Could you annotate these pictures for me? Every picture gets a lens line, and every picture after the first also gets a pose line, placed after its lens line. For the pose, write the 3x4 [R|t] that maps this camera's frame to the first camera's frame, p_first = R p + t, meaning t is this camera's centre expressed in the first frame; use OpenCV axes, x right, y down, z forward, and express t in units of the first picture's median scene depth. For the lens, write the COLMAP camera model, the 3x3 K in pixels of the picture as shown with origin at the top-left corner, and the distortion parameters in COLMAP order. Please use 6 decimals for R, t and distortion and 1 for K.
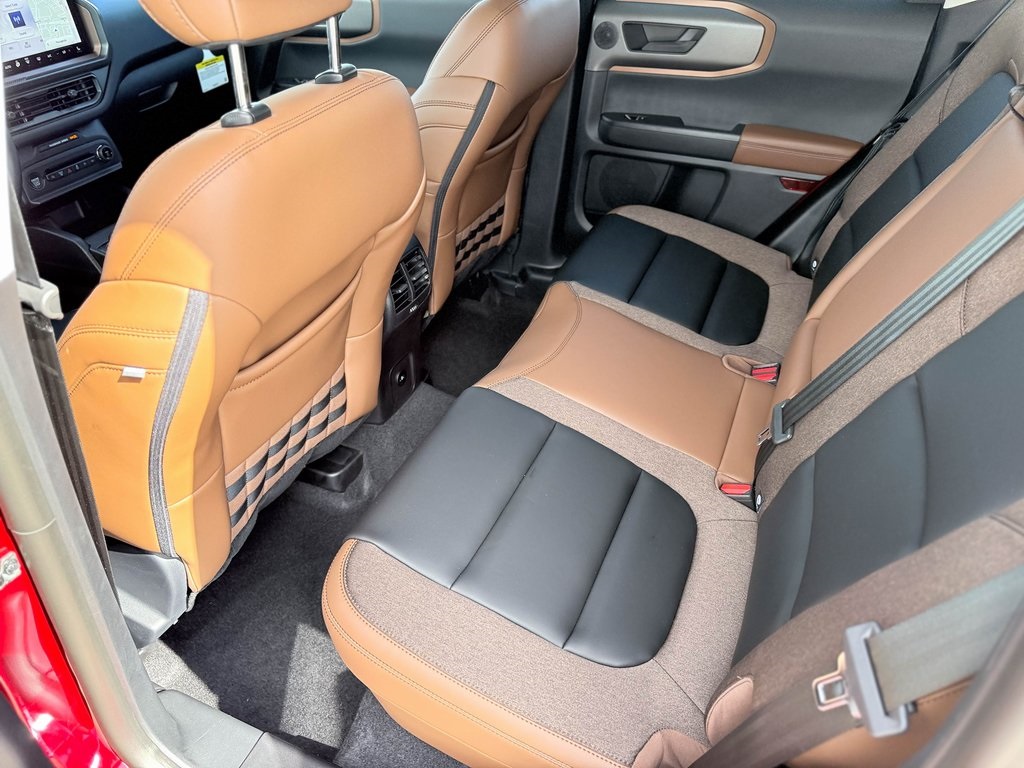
lens RADIAL K [[762.9, 0, 512.0], [0, 762.9, 384.0], [0, 0, 1]] dist [0.000635, 0.014821]
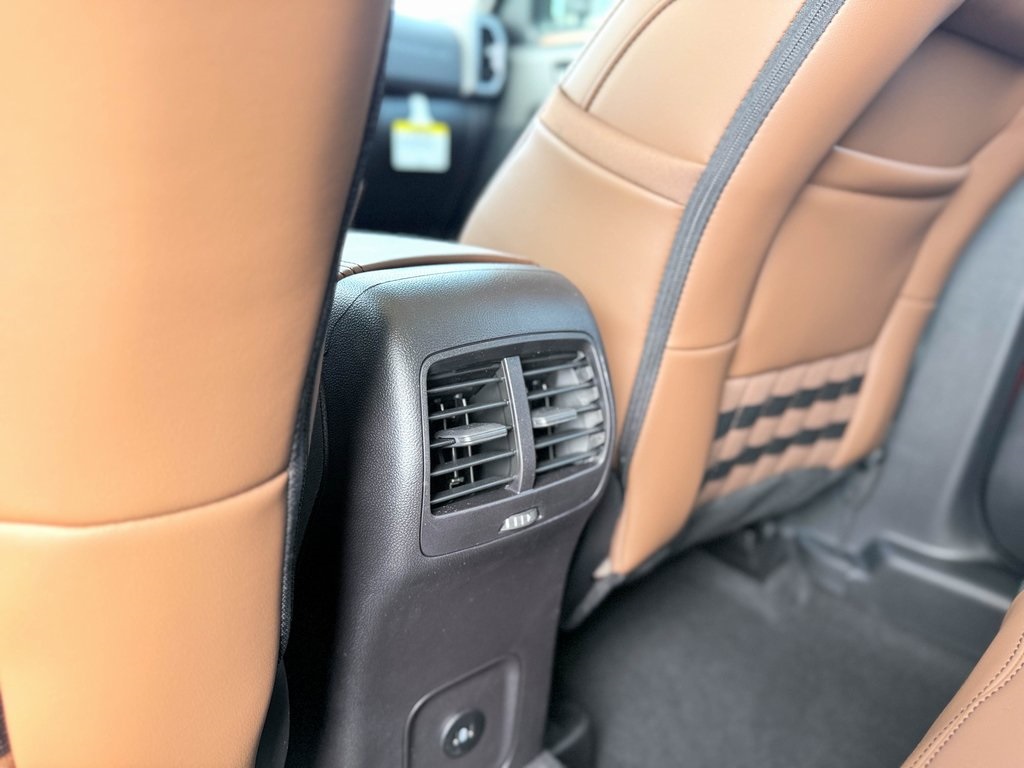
lens RADIAL K [[740.0, 0, 513.0], [0, 740.0, 400.3], [0, 0, 1]] dist [0.085221, -0.156224]
pose [[0.901269, 0.170268, -0.398400, -0.021180], [-0.292752, 0.917195, -0.270279, -0.055659], [0.319391, 0.360226, 0.876485, 0.643447]]
